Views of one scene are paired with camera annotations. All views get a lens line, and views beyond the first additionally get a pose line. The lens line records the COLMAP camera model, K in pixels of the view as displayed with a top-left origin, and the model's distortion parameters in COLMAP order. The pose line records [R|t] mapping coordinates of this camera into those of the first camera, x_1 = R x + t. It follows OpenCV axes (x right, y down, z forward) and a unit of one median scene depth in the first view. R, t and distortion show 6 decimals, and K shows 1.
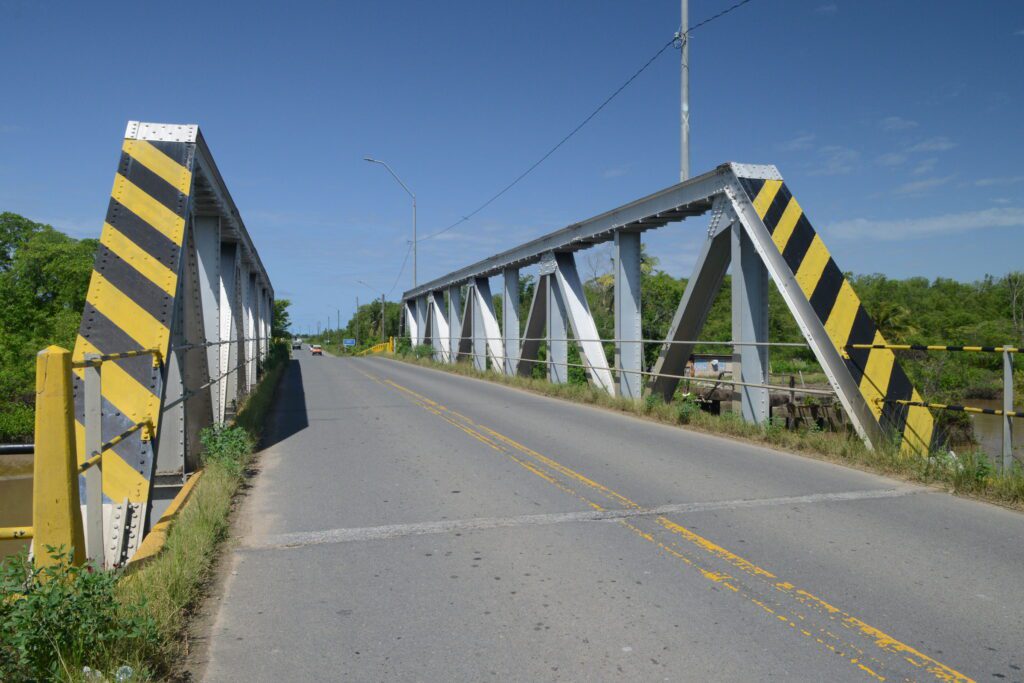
lens RADIAL K [[769.0, 0, 512.0], [0, 769.0, 341.5], [0, 0, 1]] dist [-0.007595, -0.058809]
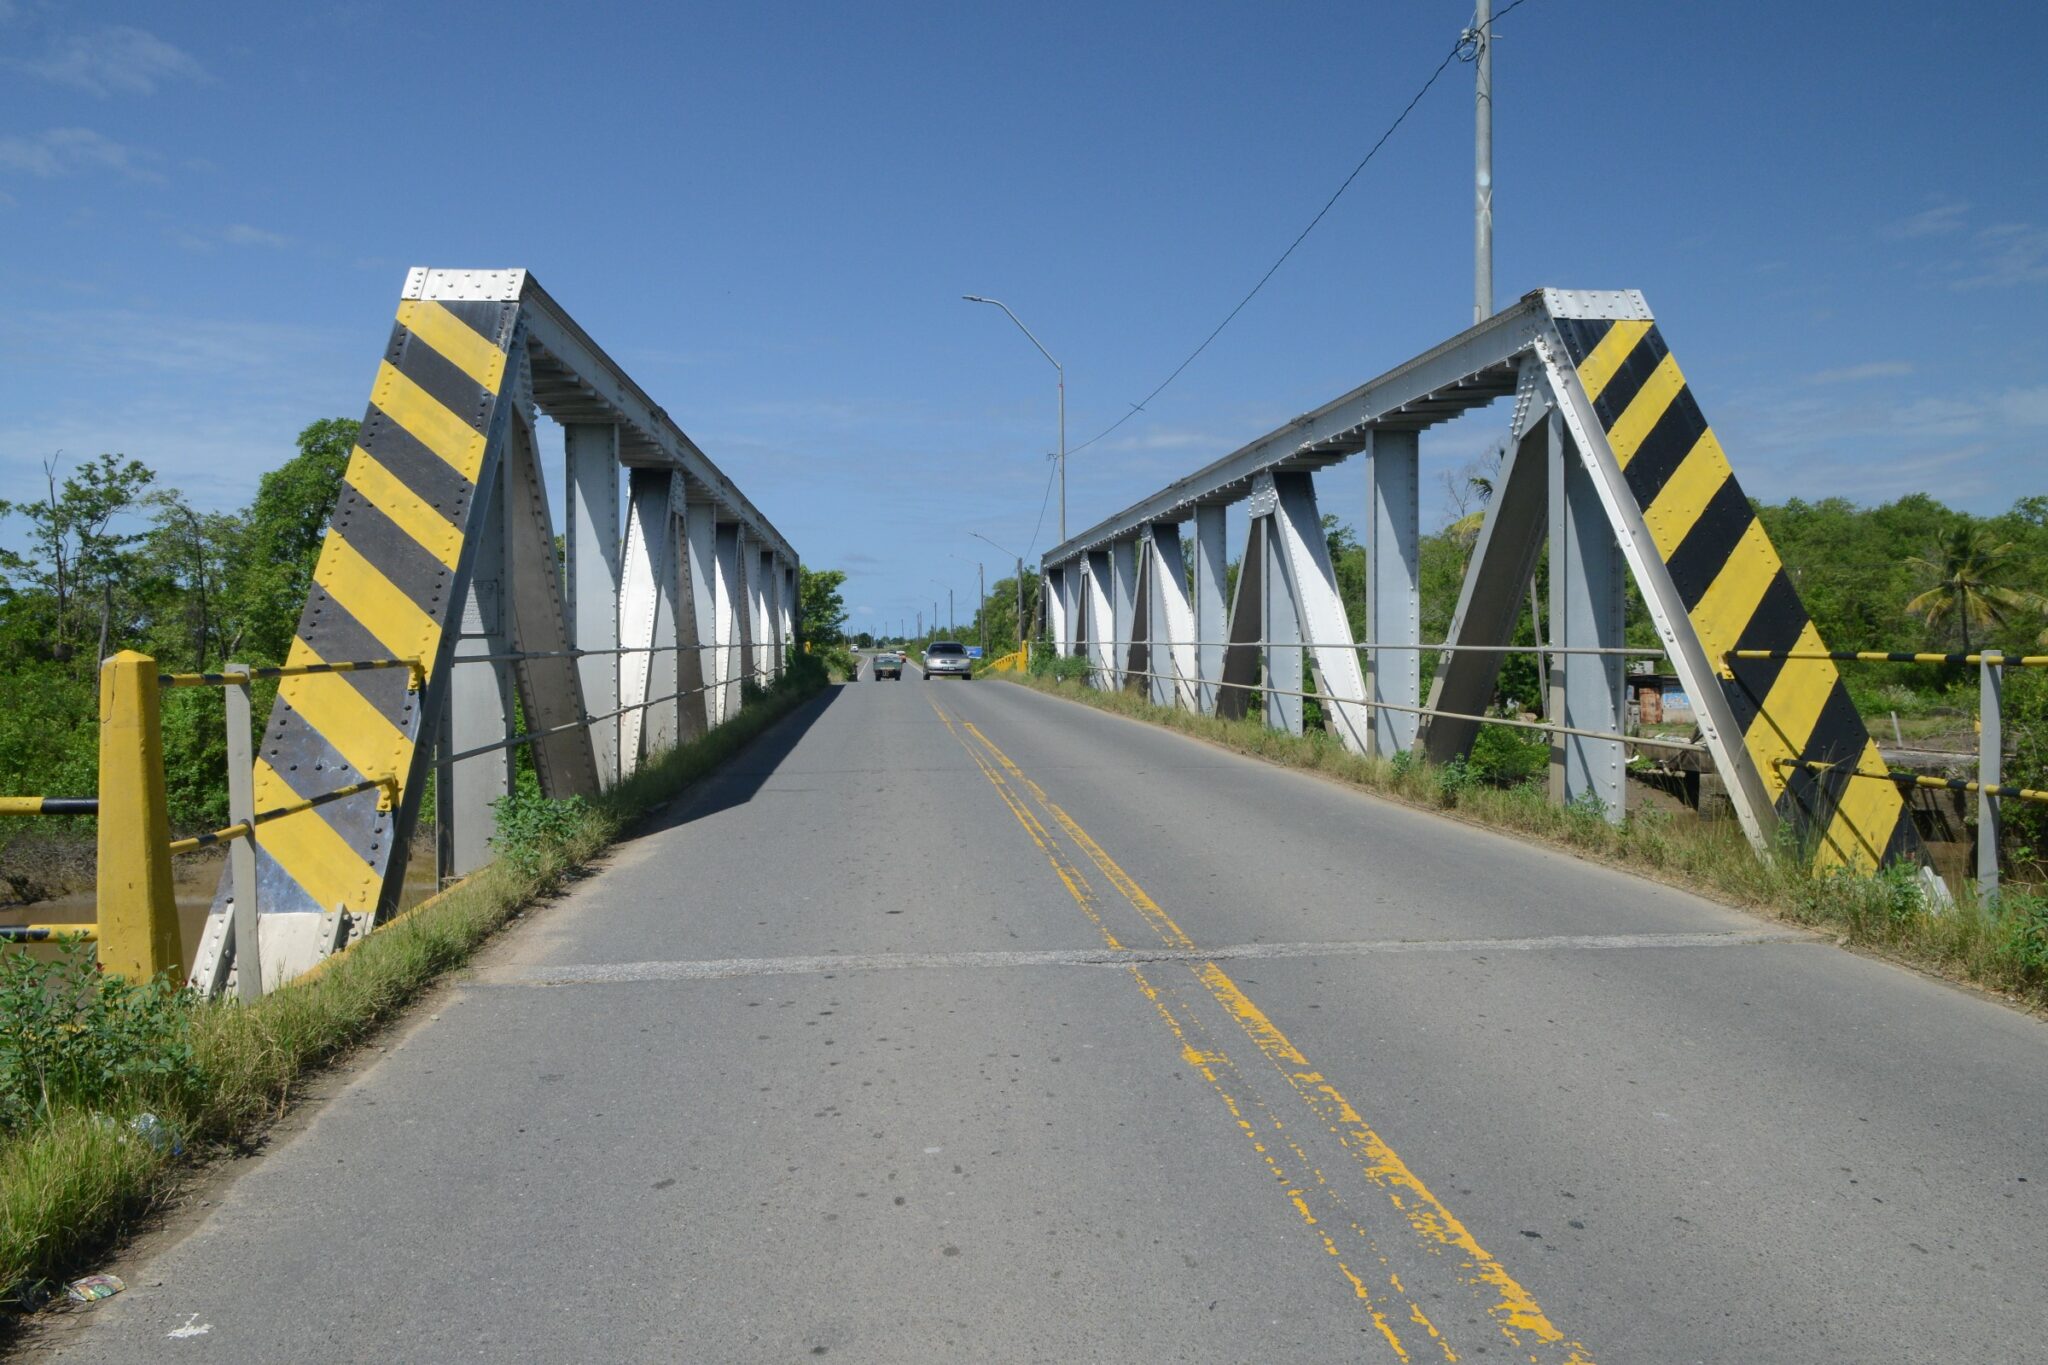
lens RADIAL K [[1538.0, 0, 1024.0], [0, 1538.0, 682.5], [0, 0, 1]] dist [-0.007595, -0.058809]
pose [[0.982747, 0.001601, -0.184950, 0.146683], [0.002219, 0.999788, 0.020449, 0.002850], [0.184944, -0.020507, 0.982535, -0.055316]]
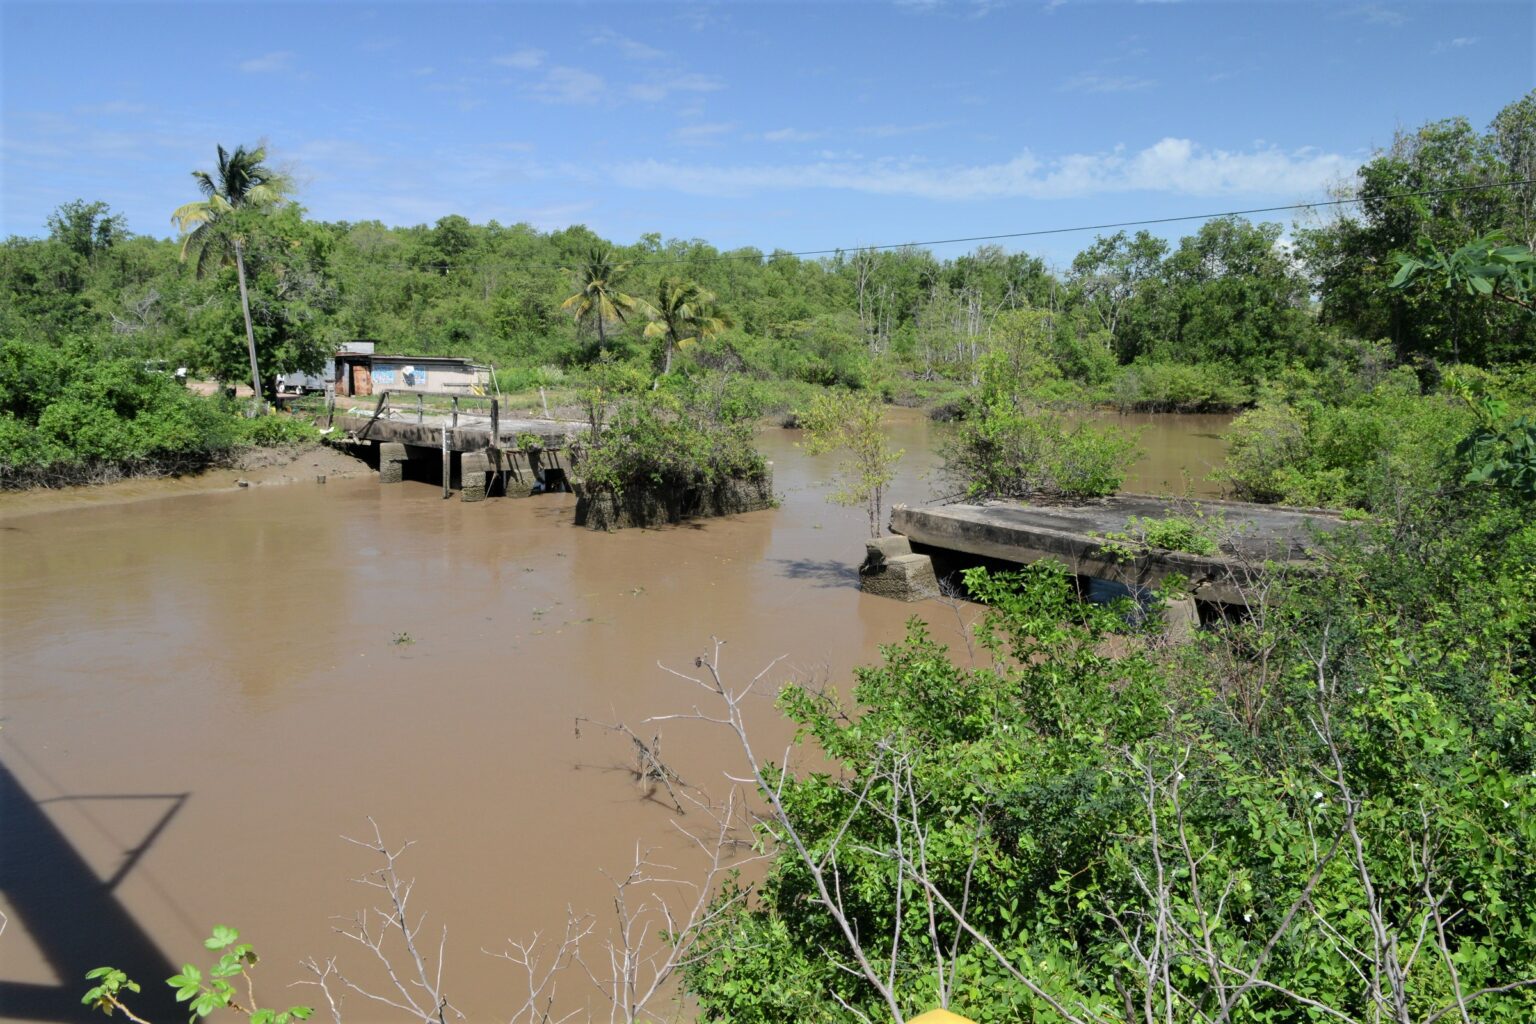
lens RADIAL K [[1167.4, 0, 768.0], [0, 1167.4, 512.0], [0, 0, 1]] dist [-0.006858, -0.062309]
pose [[0.880656, -0.046264, 0.471492, 0.508413], [-0.025668, 0.989099, 0.144997, -0.011748], [-0.473060, -0.139795, 0.869869, 0.528665]]
